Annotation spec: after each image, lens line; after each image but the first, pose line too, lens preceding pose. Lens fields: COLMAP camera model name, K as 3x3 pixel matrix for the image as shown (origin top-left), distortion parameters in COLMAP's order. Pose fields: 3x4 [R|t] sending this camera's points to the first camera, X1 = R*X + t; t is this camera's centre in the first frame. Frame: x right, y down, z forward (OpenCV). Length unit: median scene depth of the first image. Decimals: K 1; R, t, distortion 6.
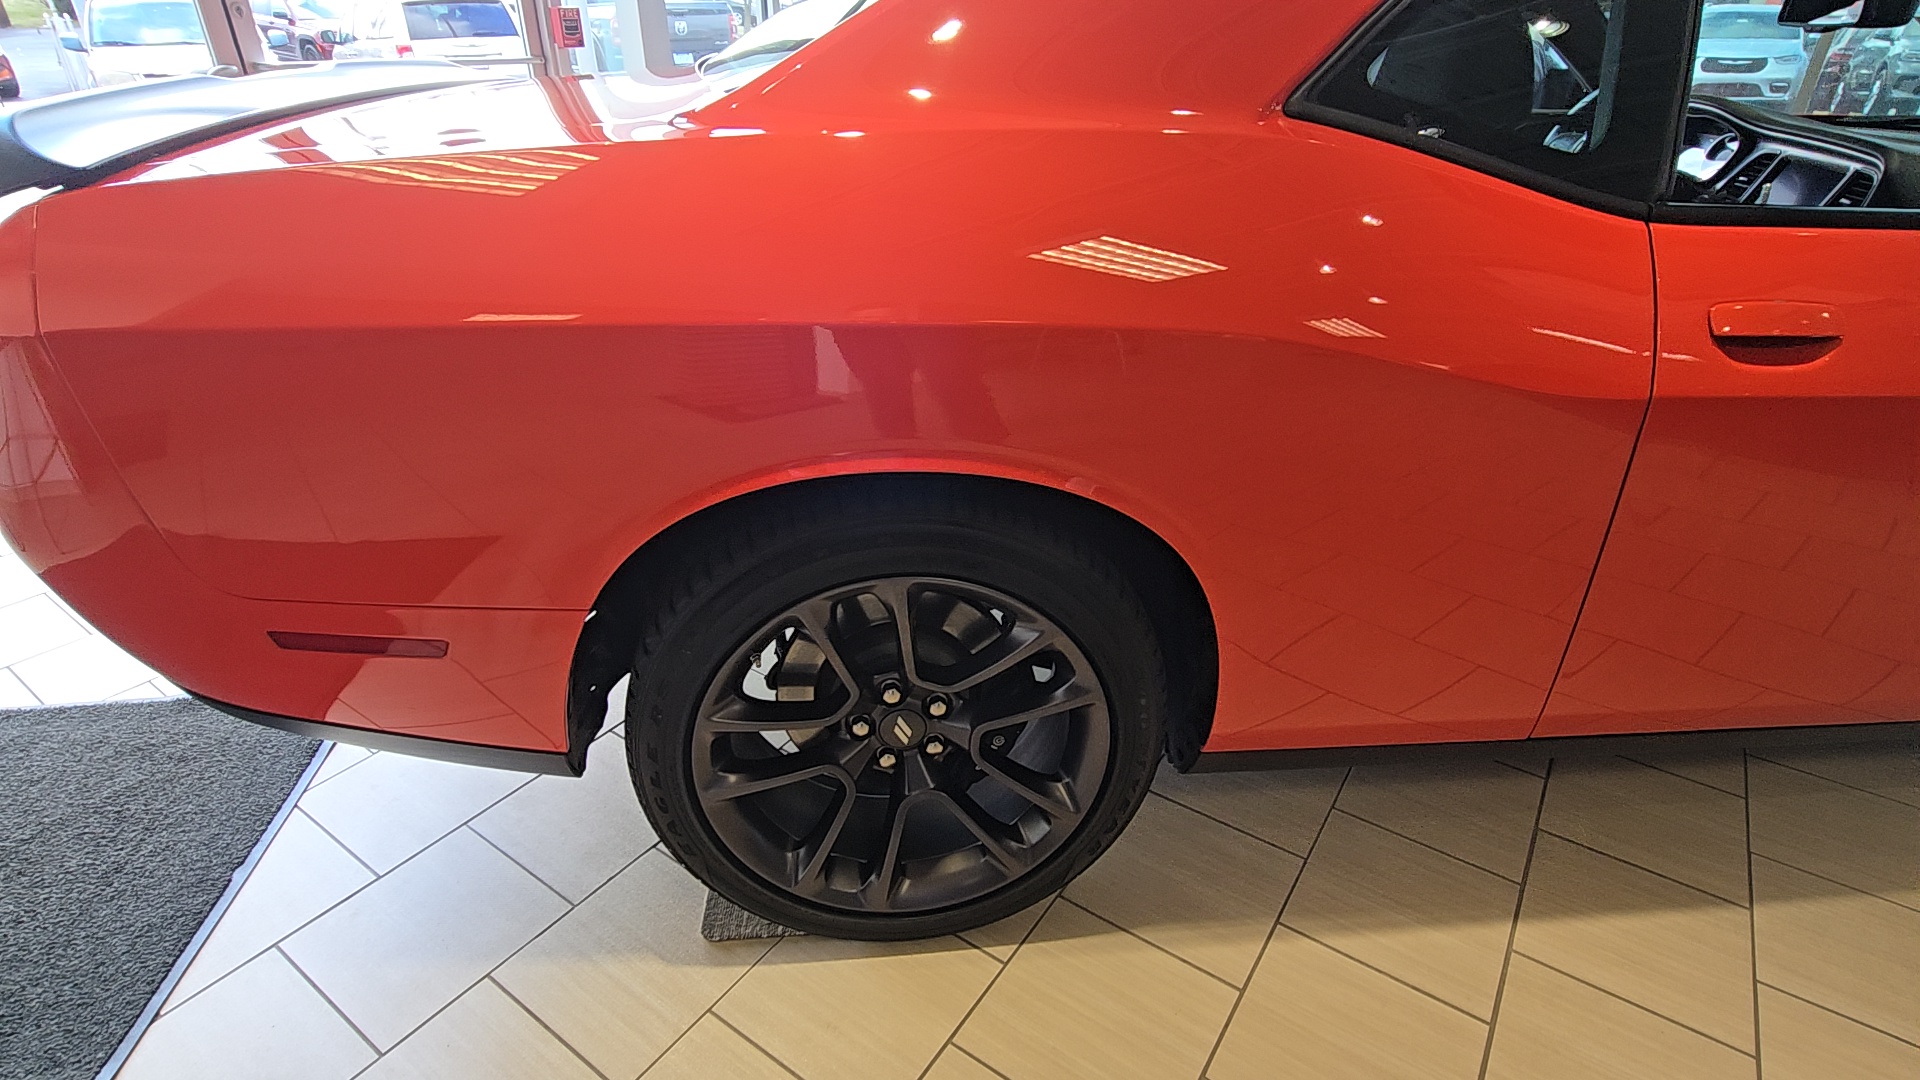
lens RADIAL K [[962.6, 0, 952.1], [0, 962.6, 536.9], [0, 0, 1]] dist [0.000031, -0.000828]
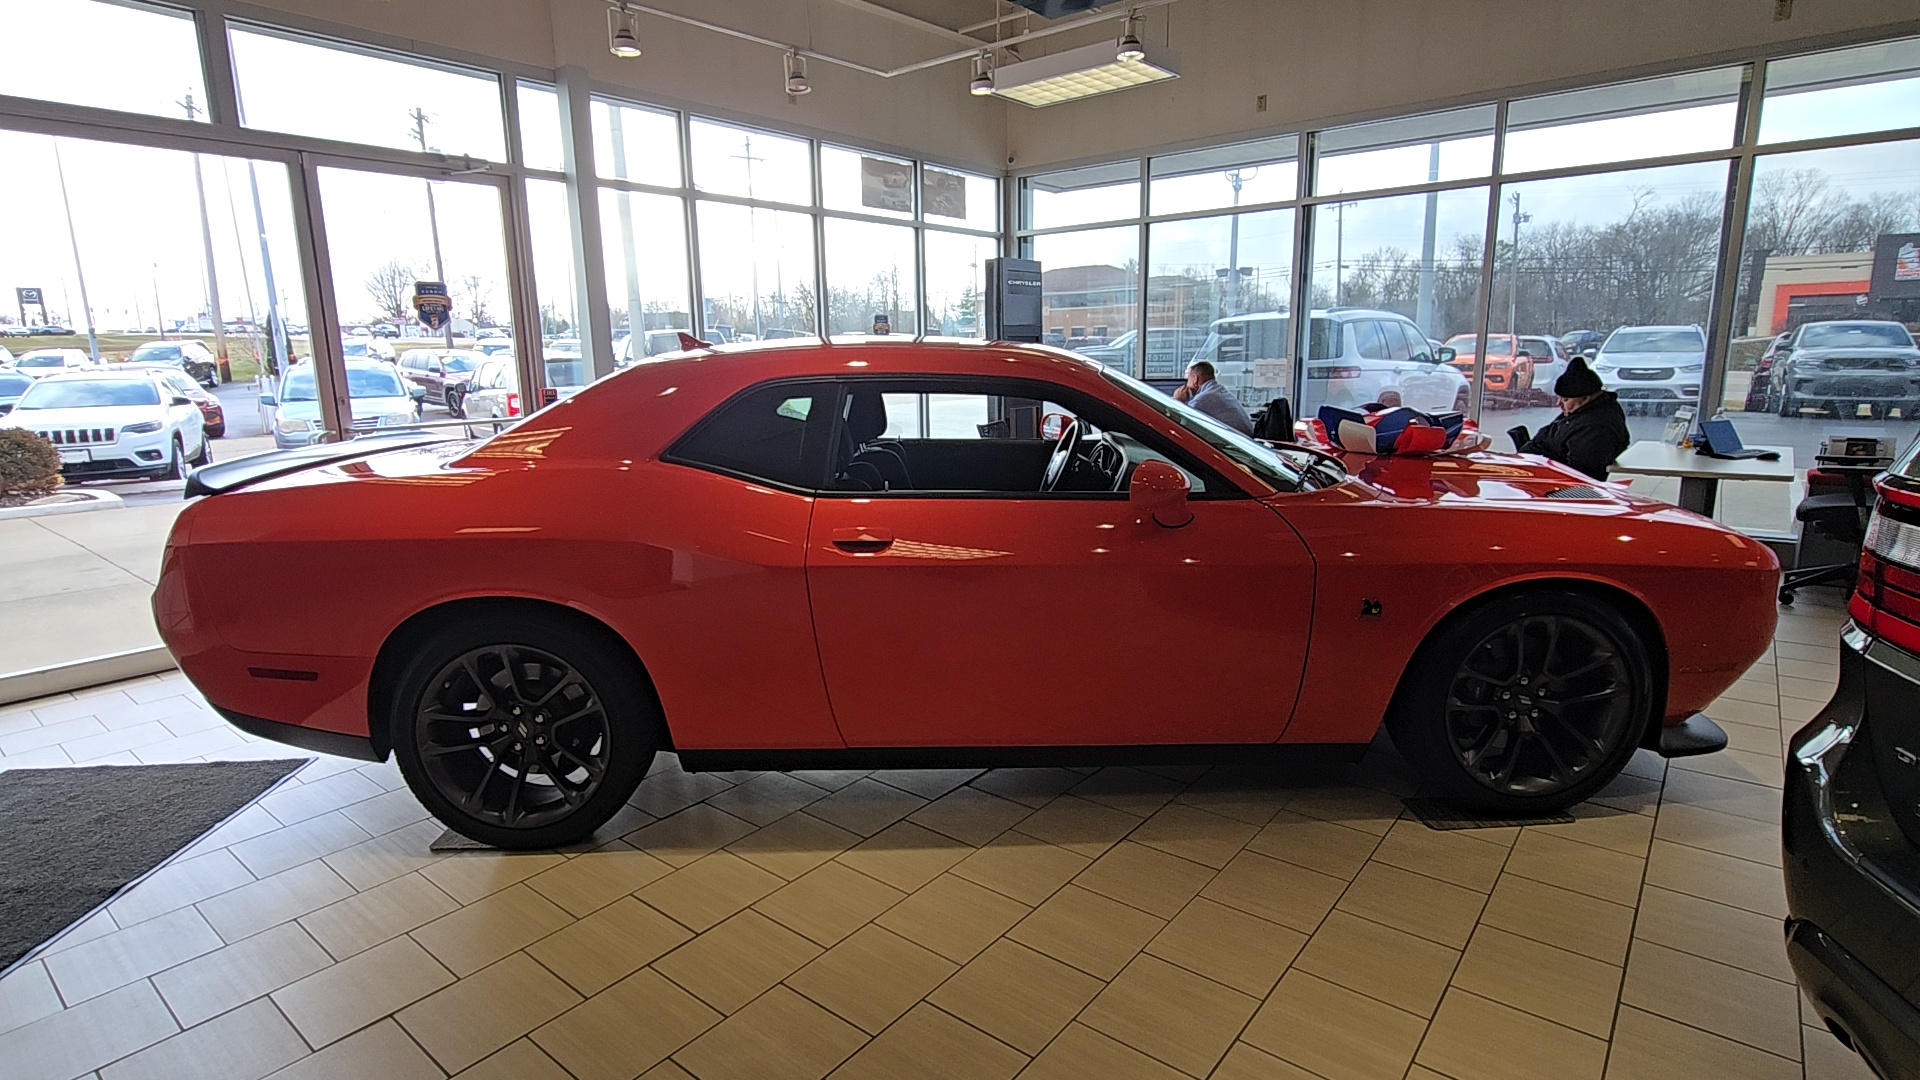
lens RADIAL K [[965.7, 0, 952.2], [0, 965.7, 534.4], [0, 0, 1]] dist [0.003961, 0.000057]
pose [[0.996338, -0.014994, -0.084178, 0.974631], [-0.010764, 0.954677, -0.297448, 0.373782], [0.084823, 0.297264, 0.951020, -0.977656]]
